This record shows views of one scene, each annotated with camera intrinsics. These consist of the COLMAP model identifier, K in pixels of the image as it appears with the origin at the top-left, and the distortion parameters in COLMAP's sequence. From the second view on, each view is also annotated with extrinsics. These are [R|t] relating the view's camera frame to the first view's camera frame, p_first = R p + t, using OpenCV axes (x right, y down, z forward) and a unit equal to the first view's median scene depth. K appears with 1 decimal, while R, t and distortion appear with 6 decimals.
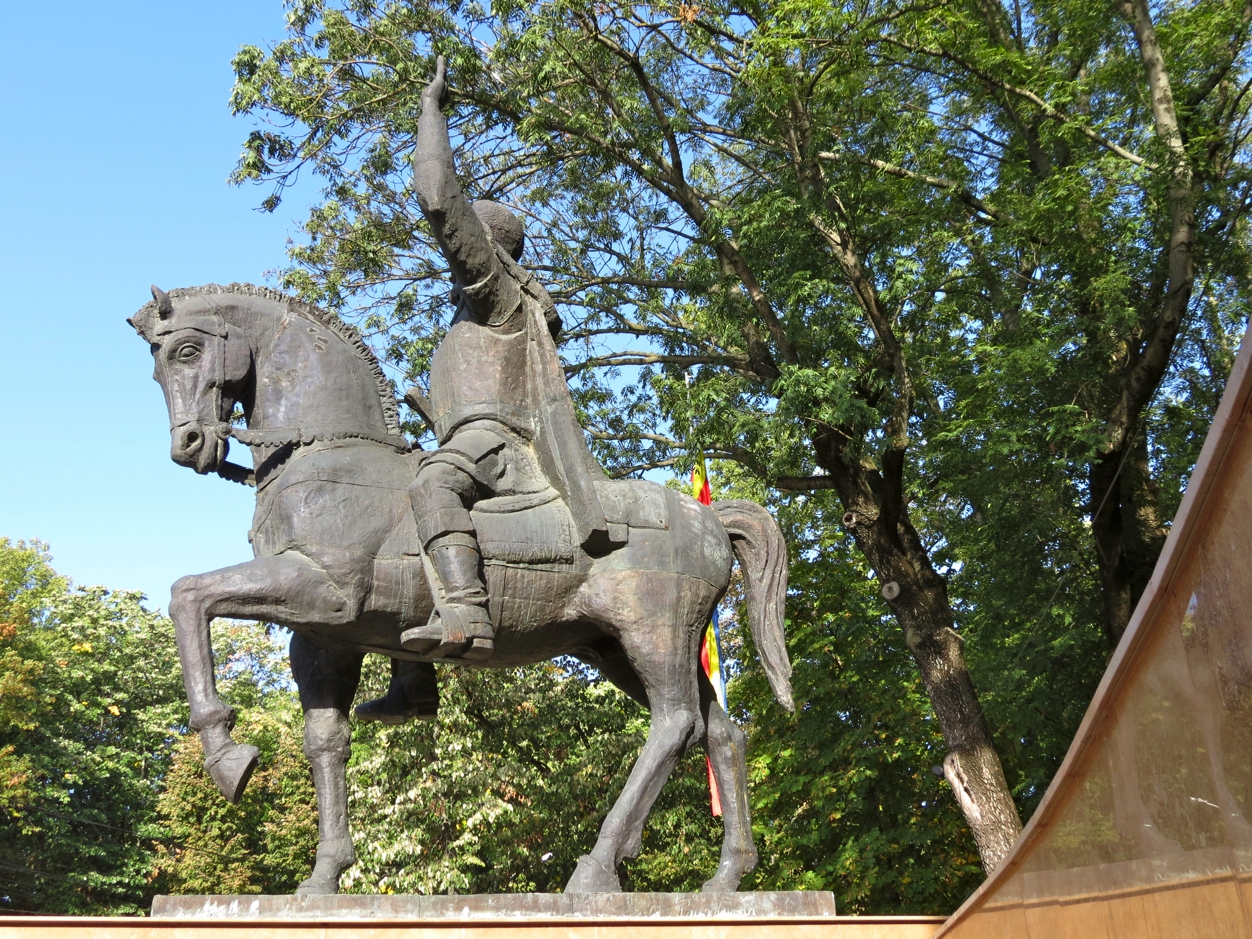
lens RADIAL K [[1389.3, 0, 626.0], [0, 1389.3, 469.5], [0, 0, 1]] dist [-0.057106, -0.000067]
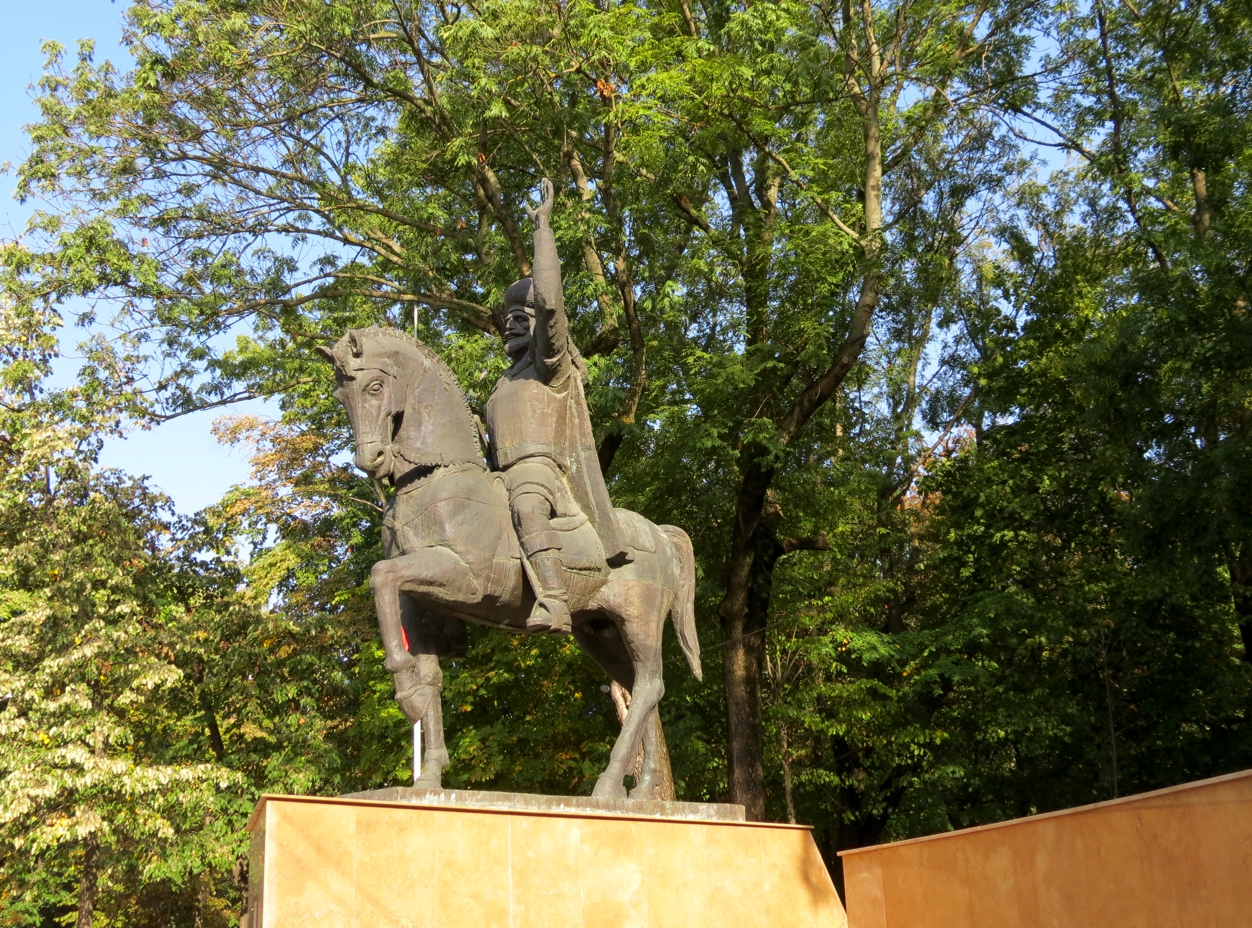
lens RADIAL K [[1511.4, 0, 601.1], [0, 1511.4, 439.7], [0, 0, 1]] dist [-0.056350, 0.000539]
pose [[0.916861, 0.152111, 0.369090, -0.618250], [-0.186007, 0.980845, 0.057832, -0.152925], [-0.353224, -0.121678, 0.927592, -0.429718]]
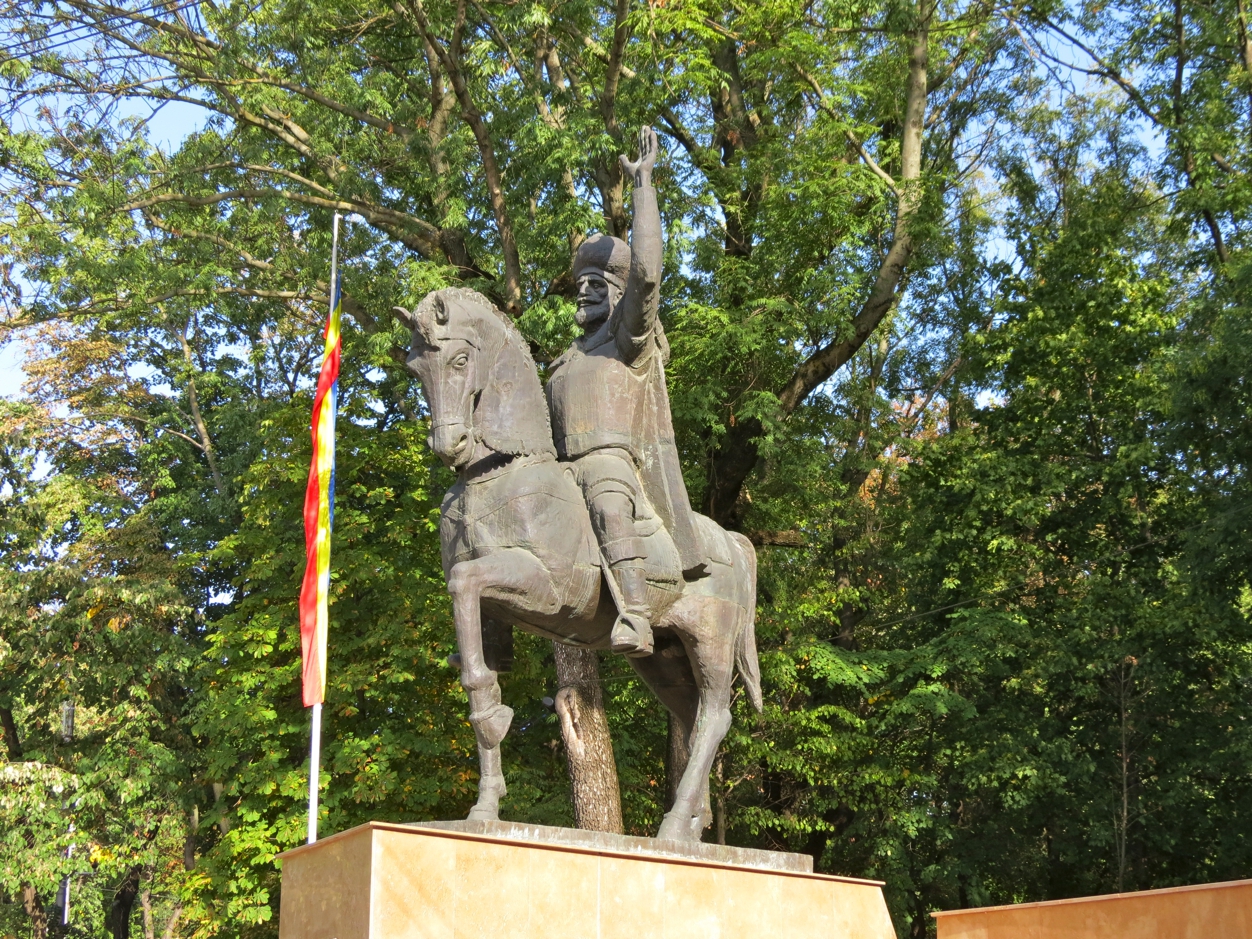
lens RADIAL K [[1984.6, 0, 626.0], [0, 1984.6, 469.5], [0, 0, 1]] dist [-0.106355, 0.134630]
pose [[0.850968, 0.198466, 0.486276, -0.945977], [-0.271190, 0.958923, 0.083204, -0.165611], [-0.449788, -0.202677, 0.869835, -0.516611]]
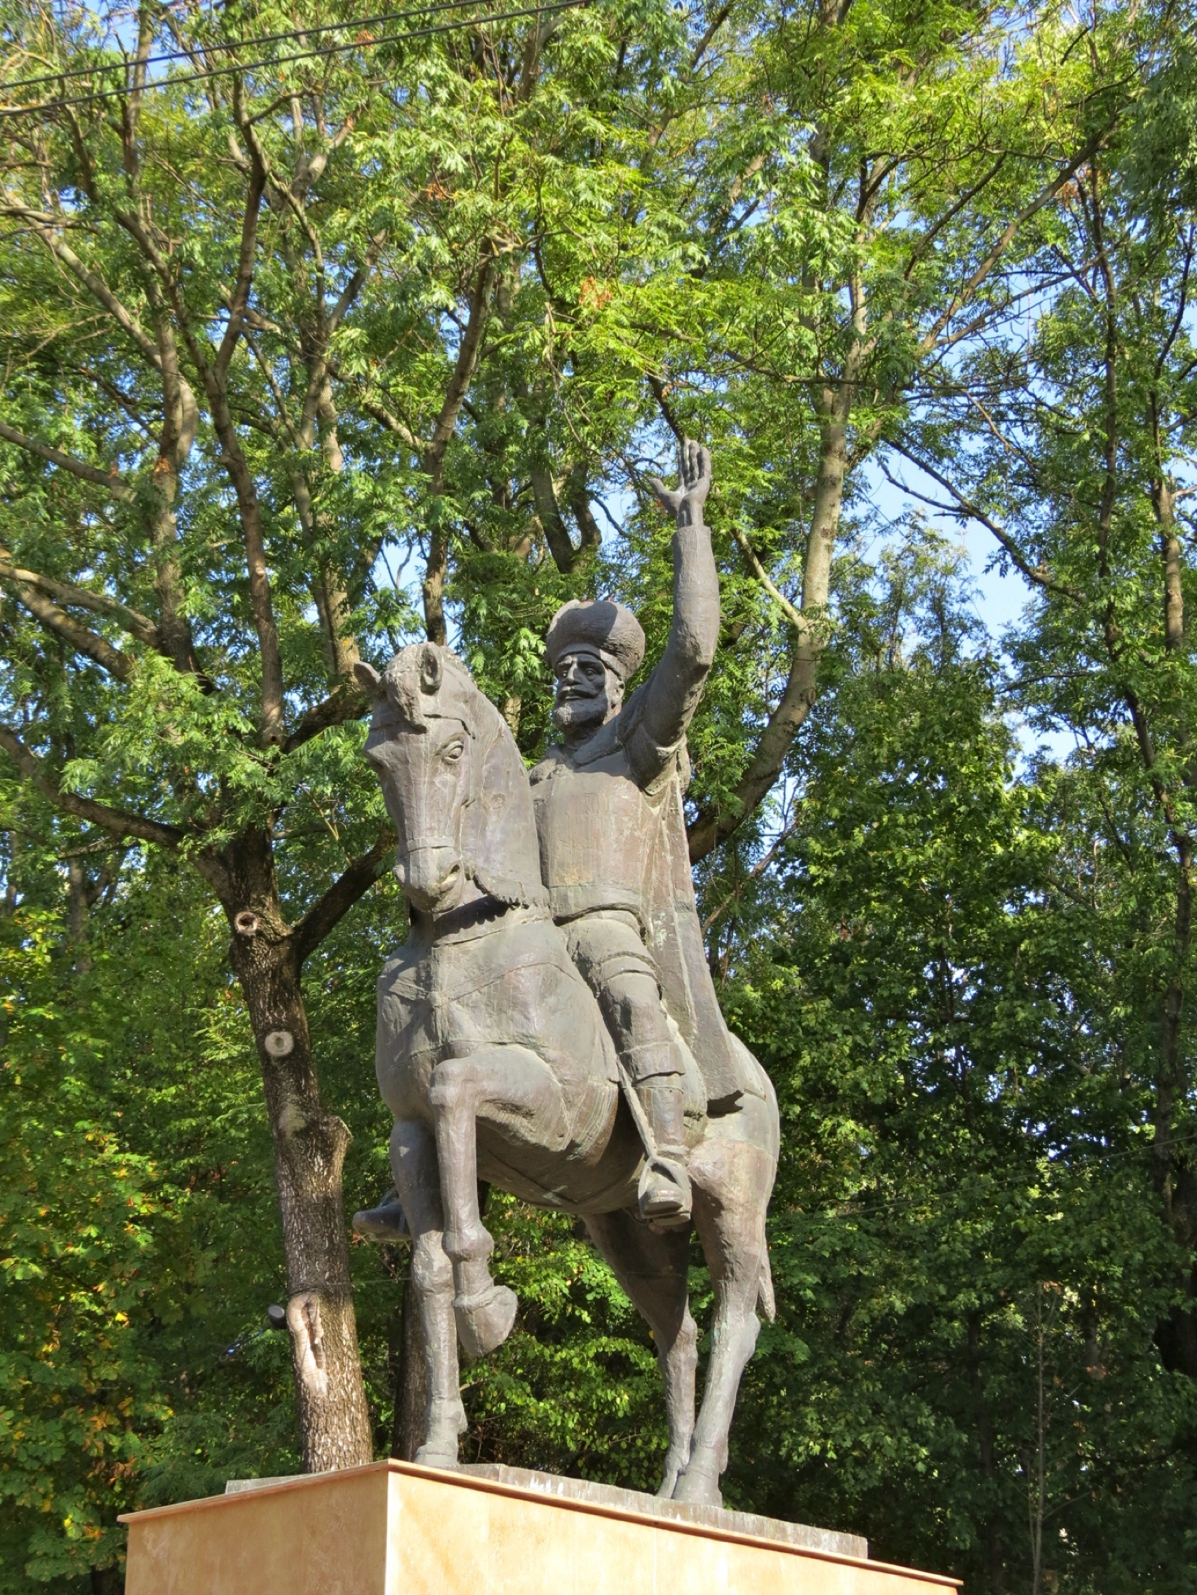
lens RADIAL K [[2596.3, 0, 592.5], [0, 2596.3, 826.1], [0, 0, 1]] dist [-0.086218, 0.100420]
pose [[0.737058, 0.293696, 0.608677, -1.062753], [-0.332858, 0.941582, -0.051264, 0.001390], [-0.588176, -0.164818, 0.791760, -0.176860]]
